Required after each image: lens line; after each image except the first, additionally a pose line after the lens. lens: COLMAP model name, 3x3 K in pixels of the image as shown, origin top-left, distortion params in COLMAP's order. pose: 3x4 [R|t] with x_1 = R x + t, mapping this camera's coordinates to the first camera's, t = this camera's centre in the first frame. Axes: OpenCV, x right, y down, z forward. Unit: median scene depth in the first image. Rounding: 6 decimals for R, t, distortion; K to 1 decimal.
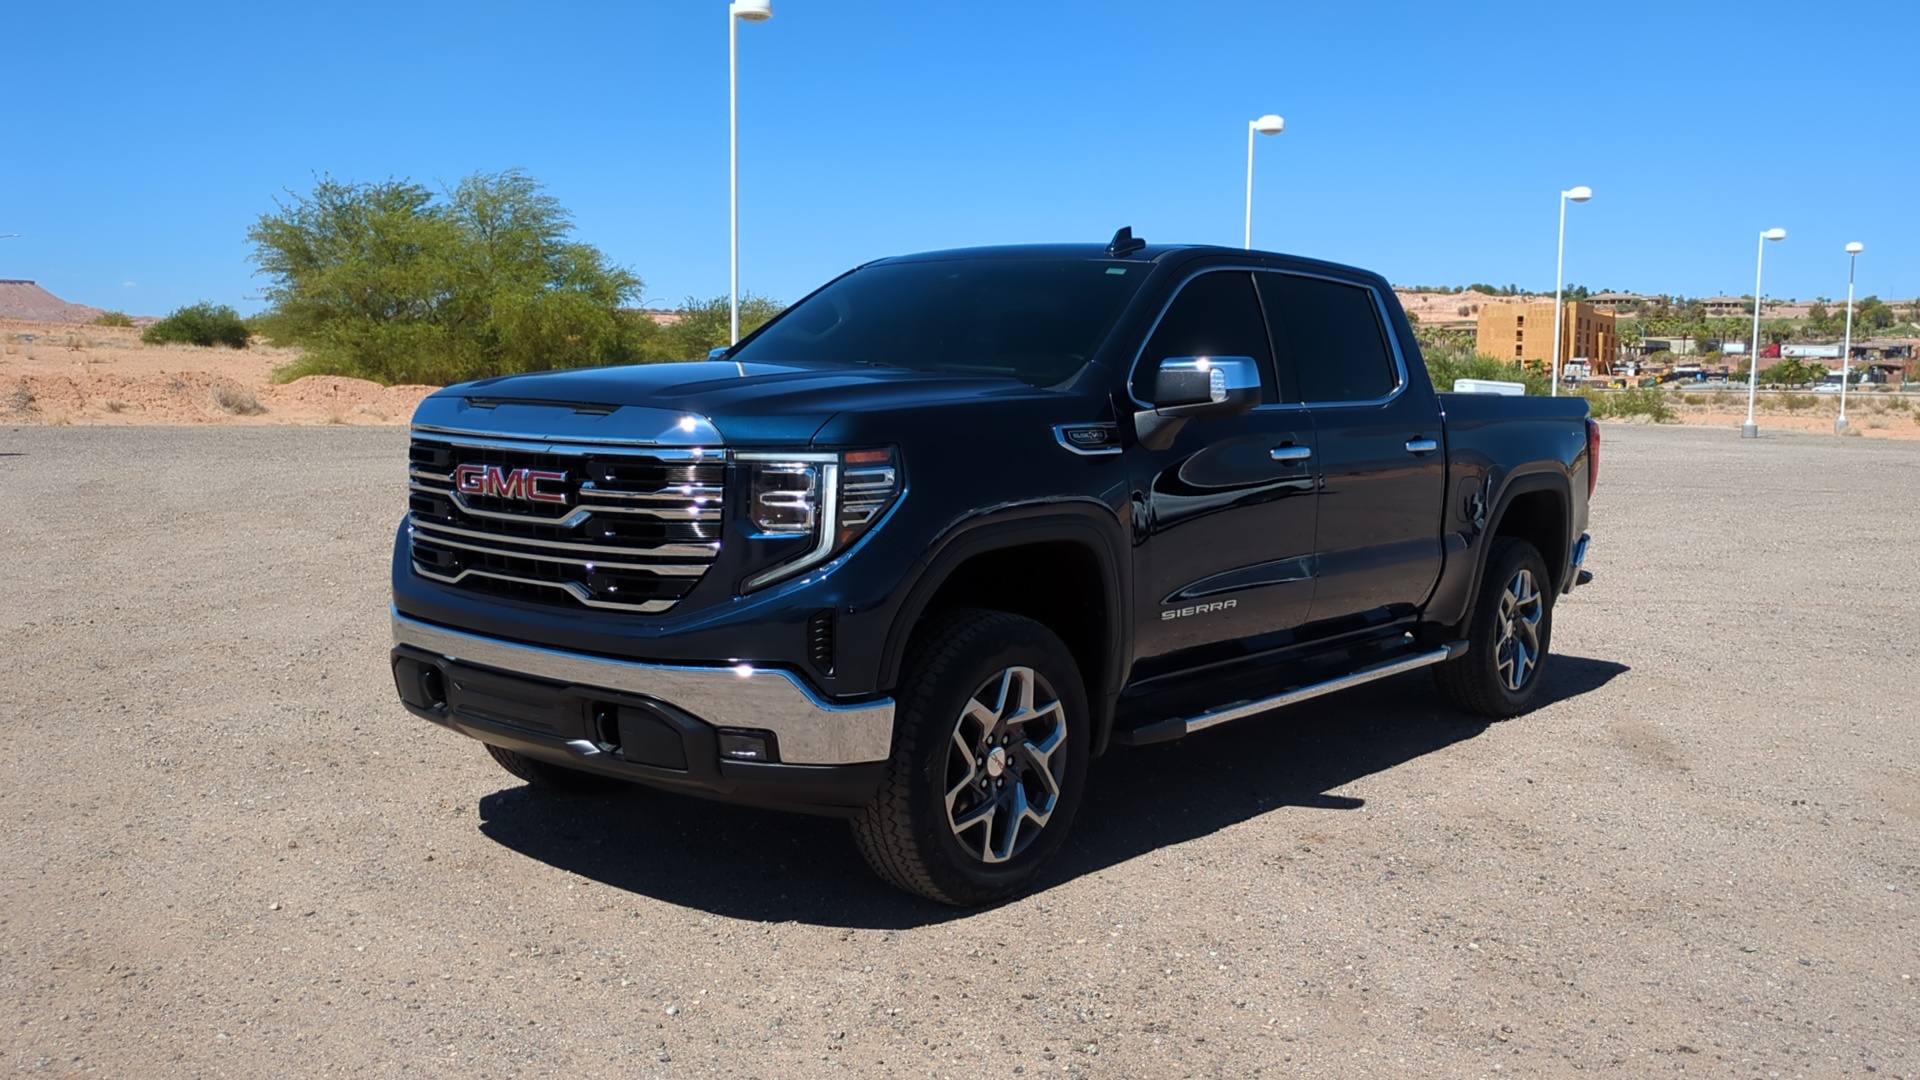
lens RADIAL K [[1650.3, 0, 978.6], [0, 1650.3, 538.5], [0, 0, 1]] dist [0.056428, -0.075759]
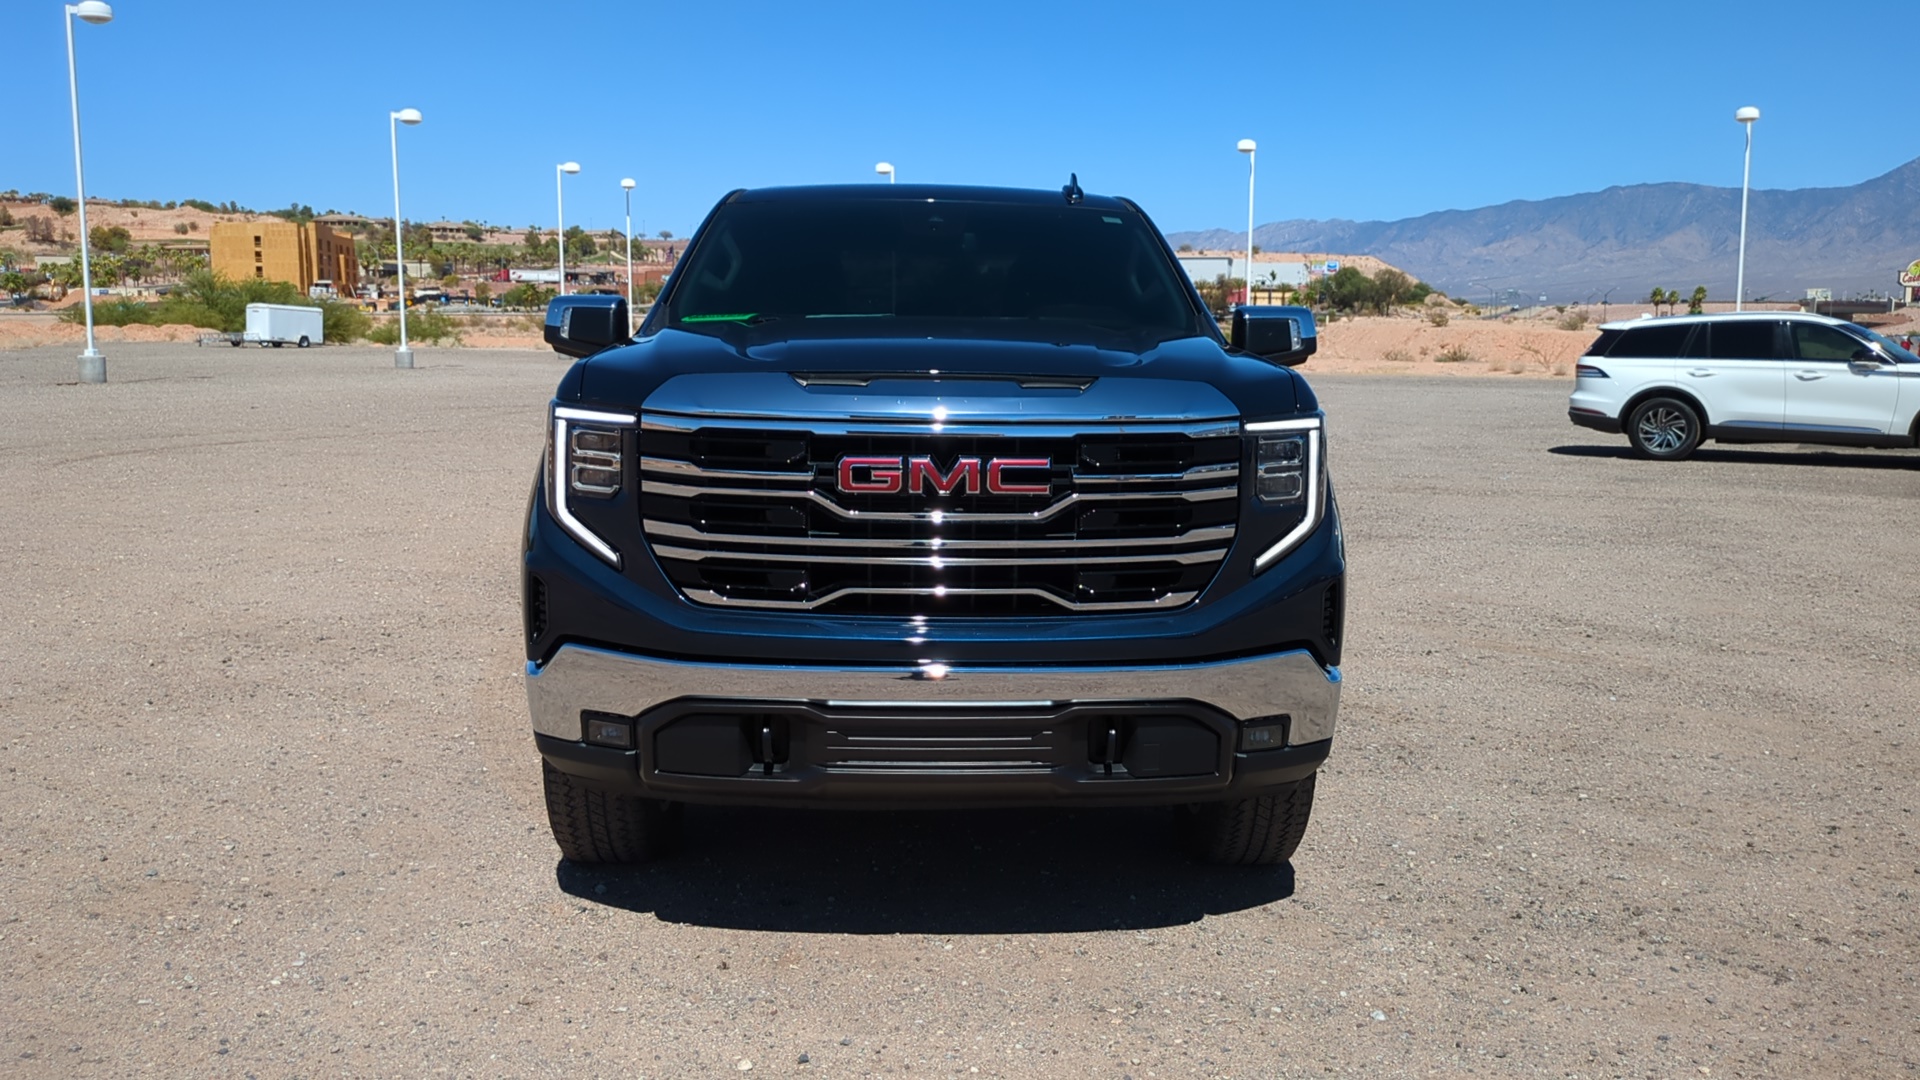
lens RADIAL K [[1650.3, 0, 963.6], [0, 1650.3, 549.4], [0, 0, 1]] dist [0.056428, -0.075759]
pose [[0.749352, -0.103152, 0.654088, -0.855228], [0.068709, 0.994572, 0.078132, -0.063528], [-0.658597, -0.013607, 0.752373, 0.401691]]
